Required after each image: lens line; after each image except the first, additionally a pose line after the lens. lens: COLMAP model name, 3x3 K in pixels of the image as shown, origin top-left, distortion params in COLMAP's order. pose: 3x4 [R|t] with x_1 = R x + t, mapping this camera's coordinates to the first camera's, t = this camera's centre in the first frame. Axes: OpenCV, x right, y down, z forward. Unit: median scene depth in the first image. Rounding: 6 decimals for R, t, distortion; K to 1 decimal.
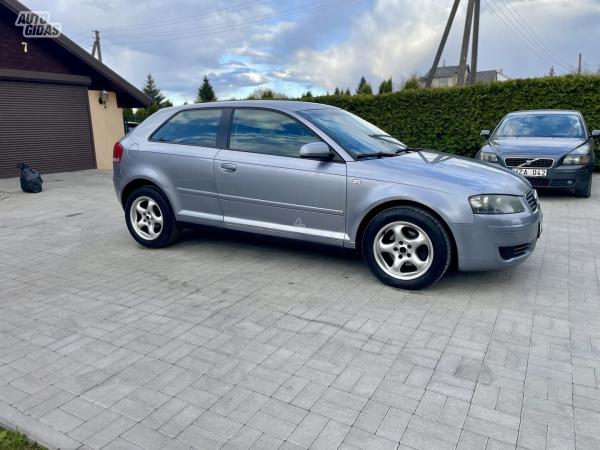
lens RADIAL K [[476.1, 0, 304.7], [0, 476.1, 224.8], [0, 0, 1]] dist [0.054371, -0.055955]
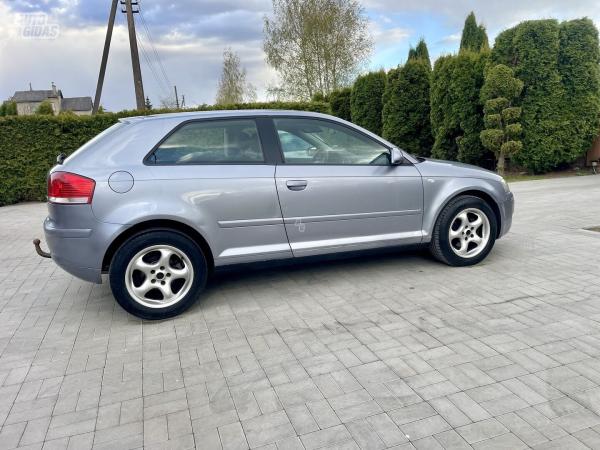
lens RADIAL K [[476.1, 0, 300.6], [0, 476.1, 221.6], [0, 0, 1]] dist [0.054371, -0.055955]
pose [[0.642408, -0.156917, 0.750126, -0.900680], [0.203734, 0.978560, 0.030224, -0.089680], [-0.738785, 0.133409, 0.660604, 0.493849]]
